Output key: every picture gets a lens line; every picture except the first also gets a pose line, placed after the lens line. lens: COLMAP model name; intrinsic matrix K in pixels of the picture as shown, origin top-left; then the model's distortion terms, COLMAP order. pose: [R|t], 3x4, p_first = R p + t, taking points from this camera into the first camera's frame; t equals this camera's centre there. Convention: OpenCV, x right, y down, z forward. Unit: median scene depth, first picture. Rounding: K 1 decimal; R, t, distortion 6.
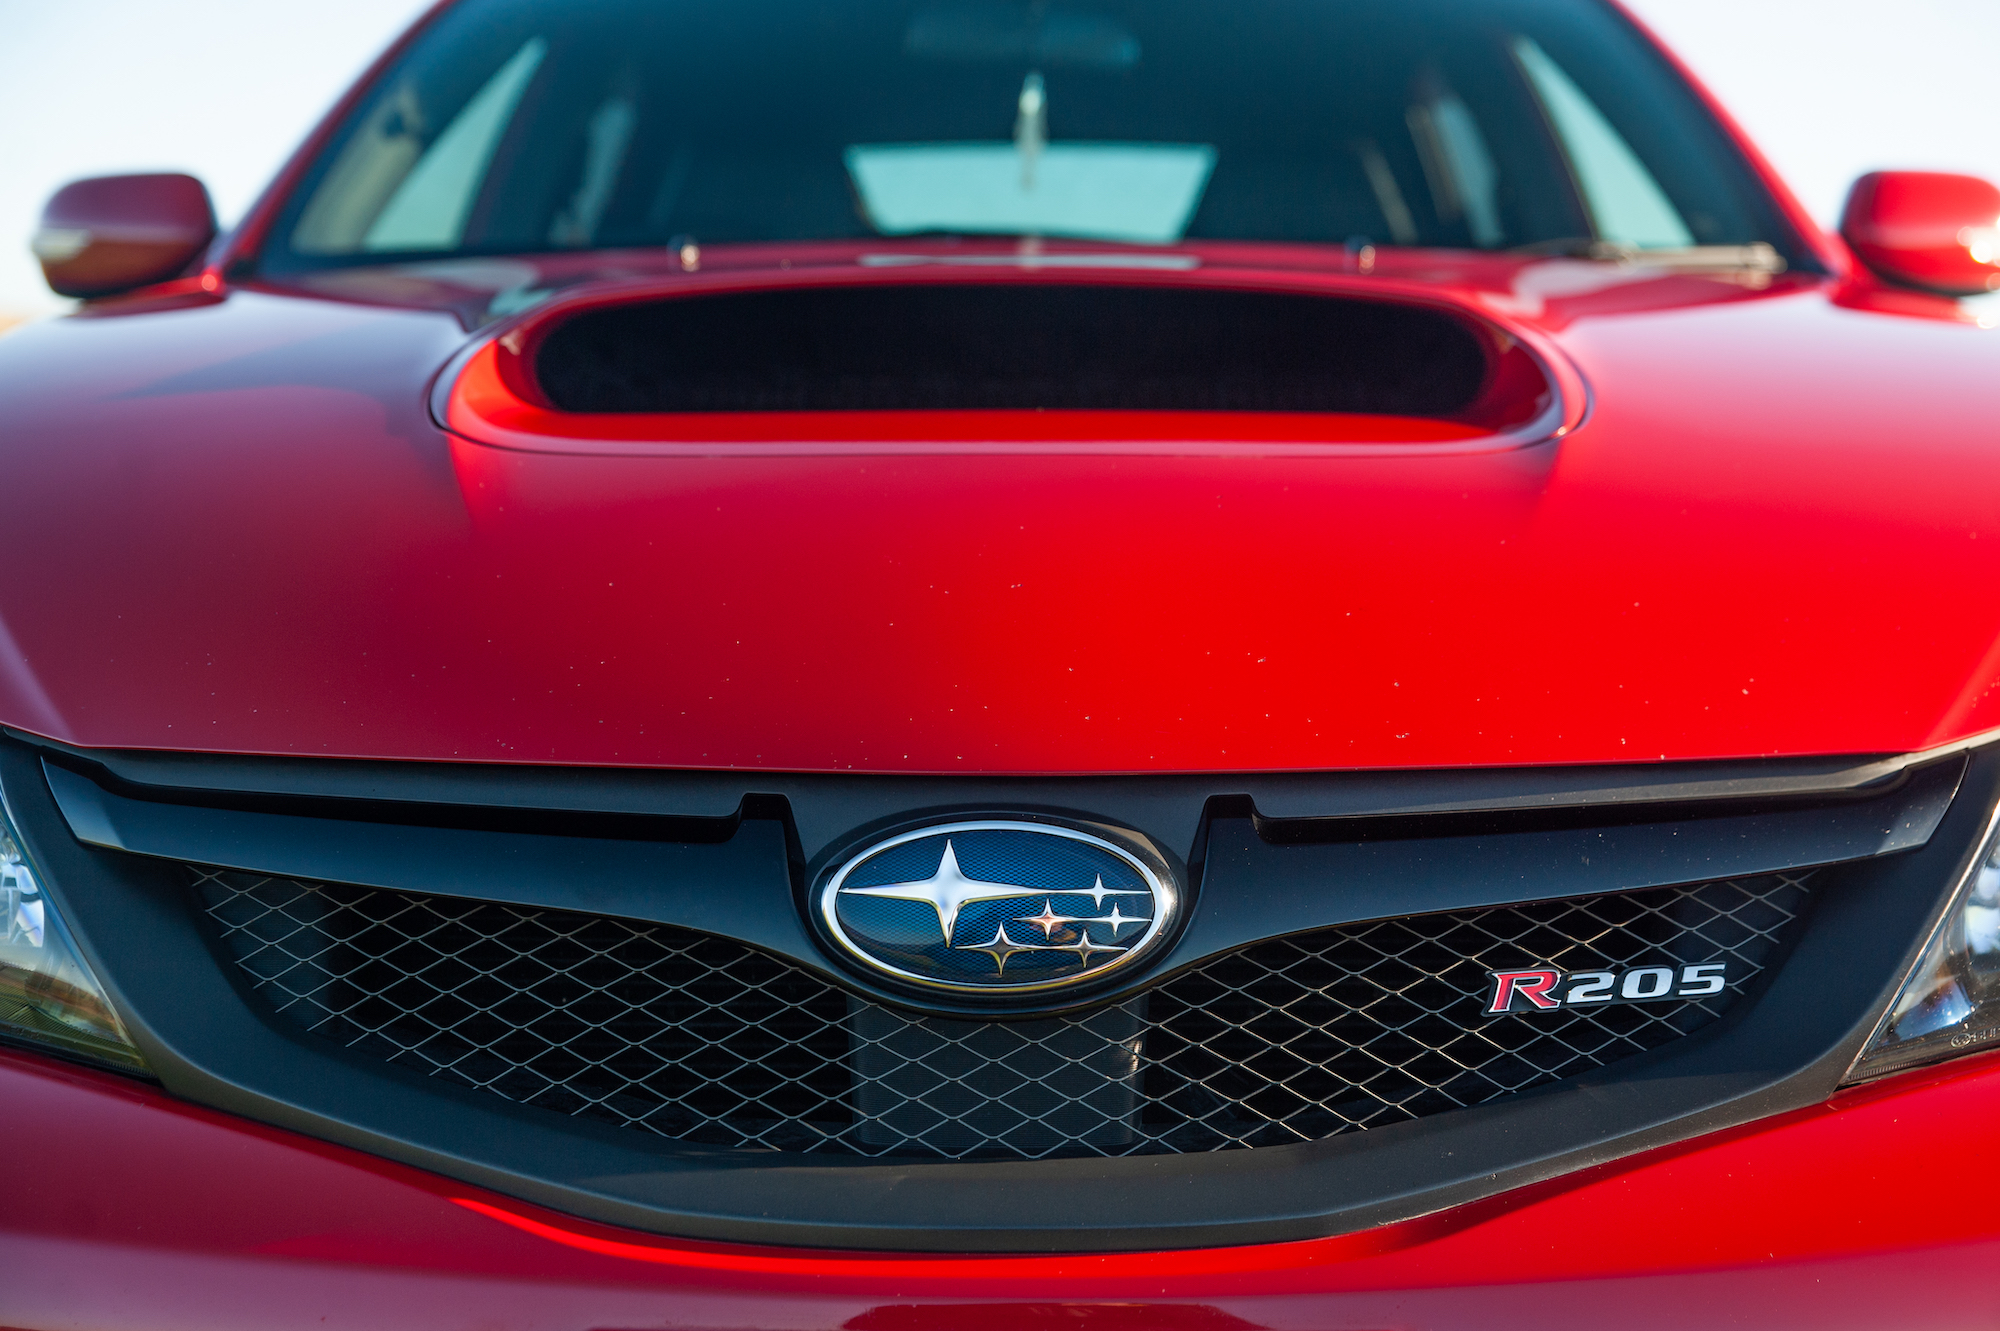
lens RADIAL K [[2716.3, 0, 1036.5], [0, 2716.3, 674.1], [0, 0, 1]] dist [0.042188, 0.000000]
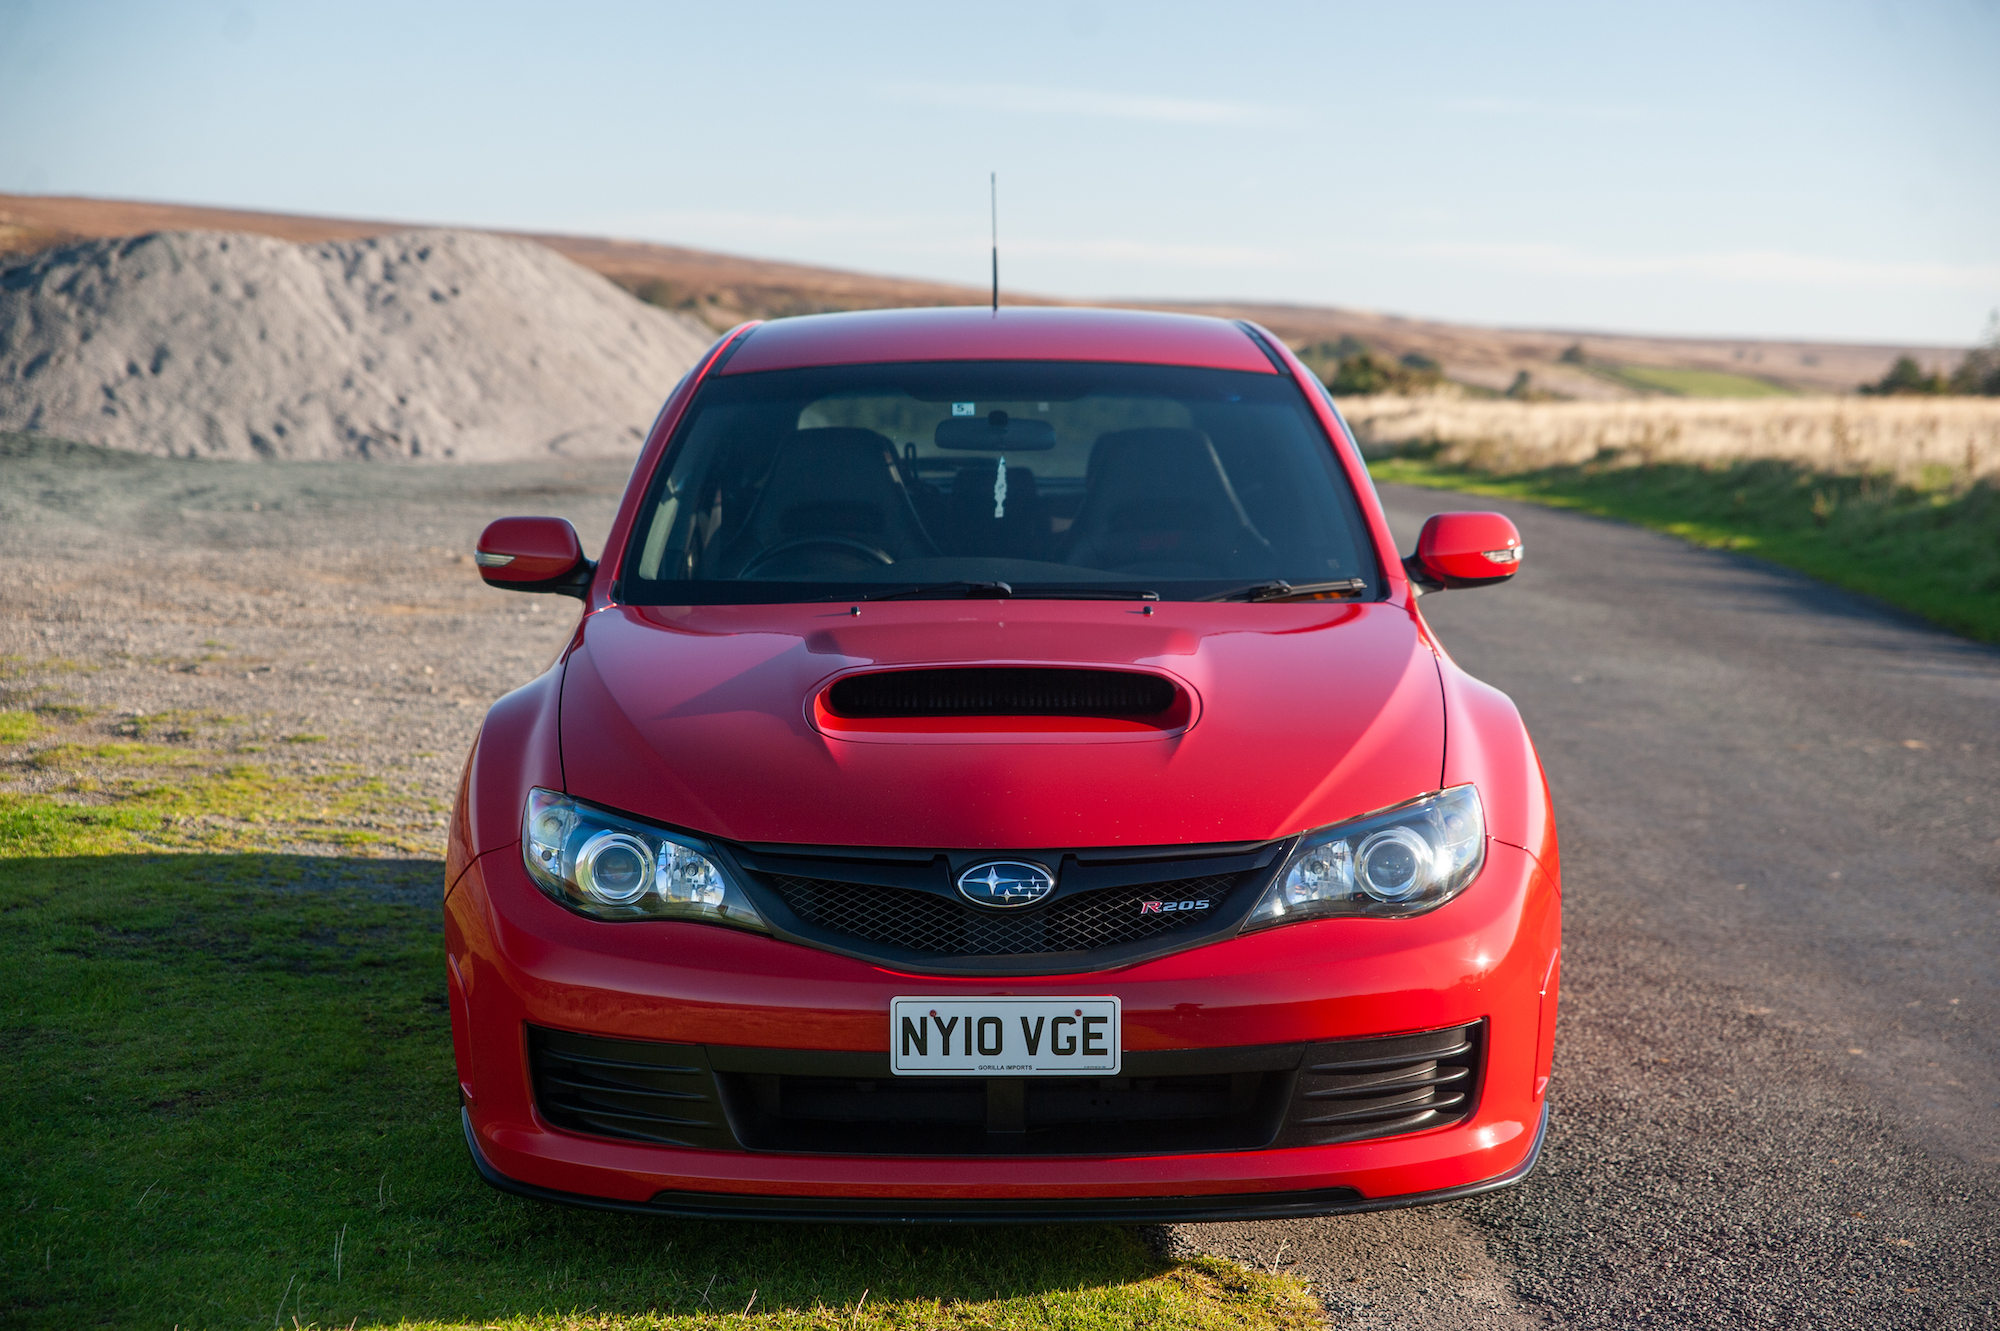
lens RADIAL K [[3582.6, 0, 1009.1], [0, 3582.6, 626.4], [0, 0, 1]] dist [0.185002, 0.000000]
pose [[0.999932, -0.004162, 0.010898, -0.059818], [0.004211, 0.999981, -0.004419, -0.236233], [-0.010879, 0.004465, 0.999931, -3.757699]]
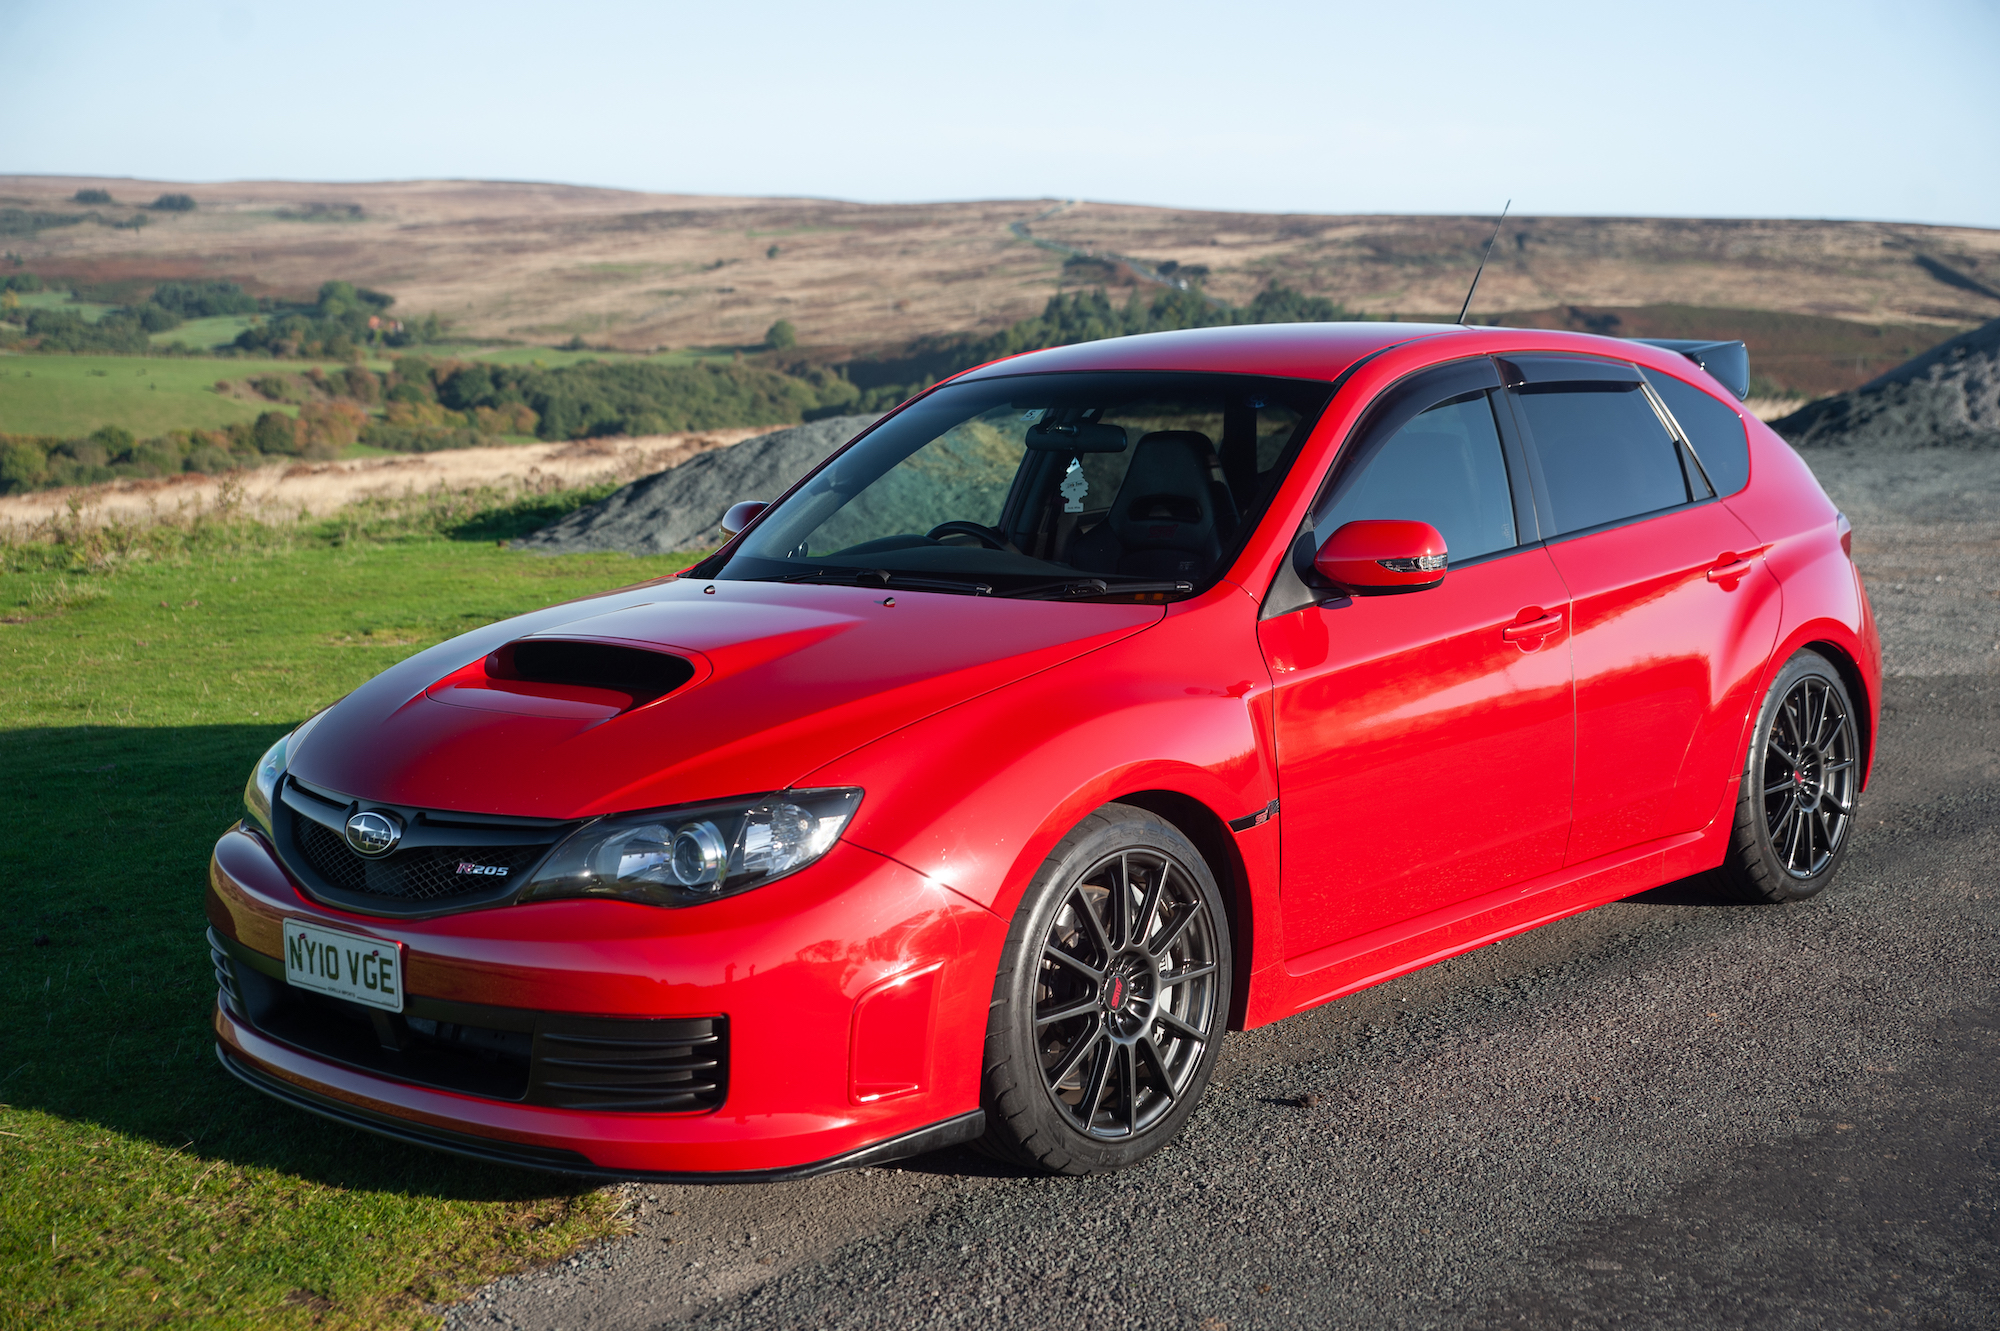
lens RADIAL K [[2516.4, 0, 983.9], [0, 2516.4, 700.9], [0, 0, 1]] dist [0.077239, 0.000000]
pose [[0.747915, 0.070787, -0.660010, 3.155715], [-0.040564, 0.997313, 0.060996, -0.382614], [0.662554, -0.018847, 0.748777, -1.254016]]
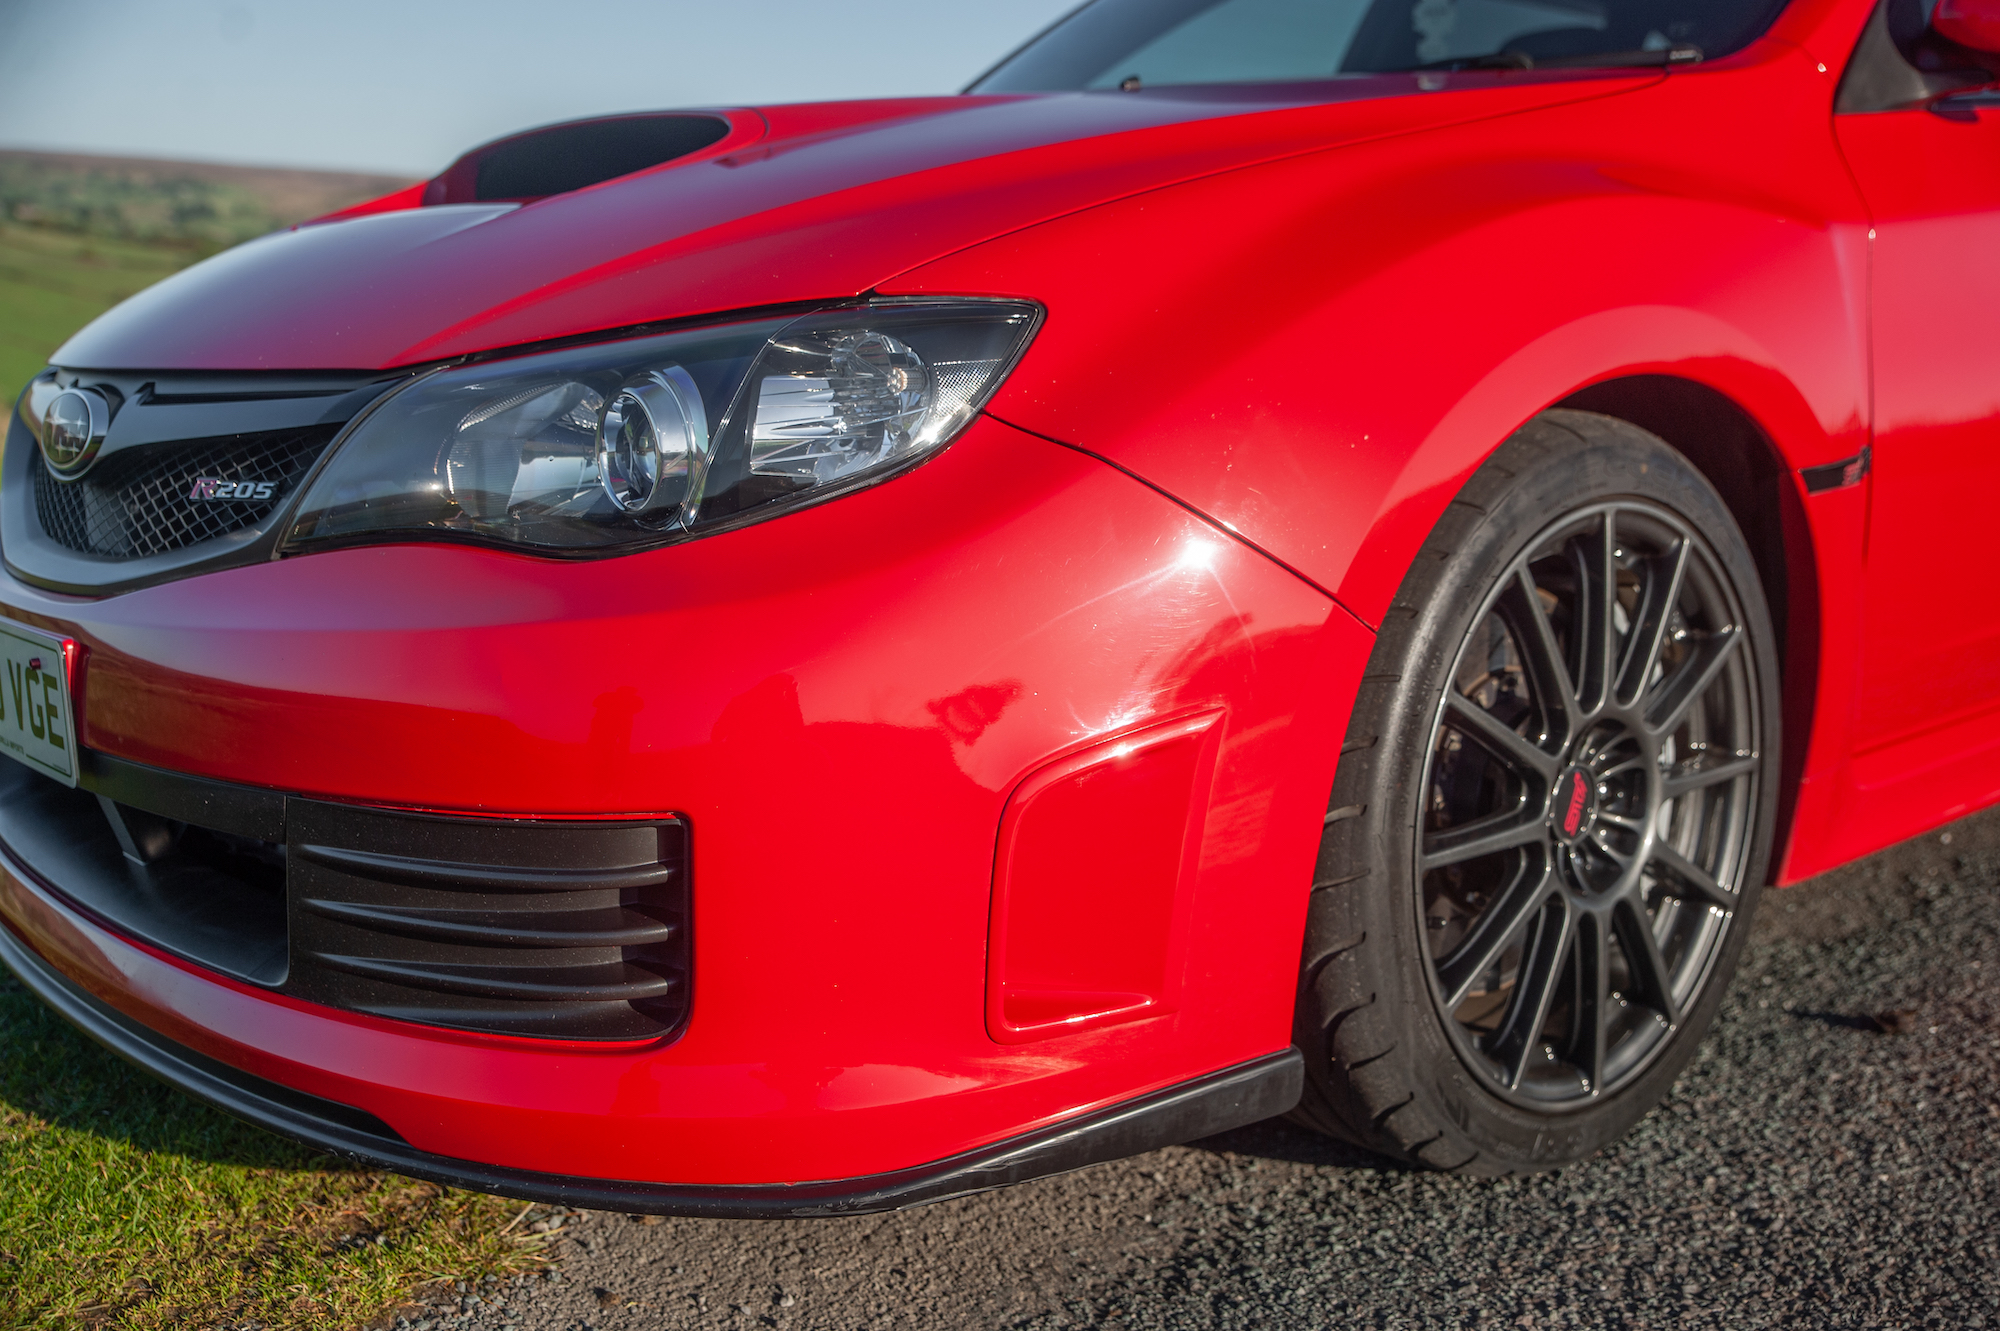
lens RADIAL K [[1985.9, 0, 1000.1], [0, 1985.9, 684.7], [0, 0, 1]] dist [-0.004080, 0.000000]
pose [[0.663596, 0.123360, -0.737850, 1.563742], [-0.055600, 0.991715, 0.115799, 0.061290], [0.746022, -0.035820, 0.664957, 0.492799]]
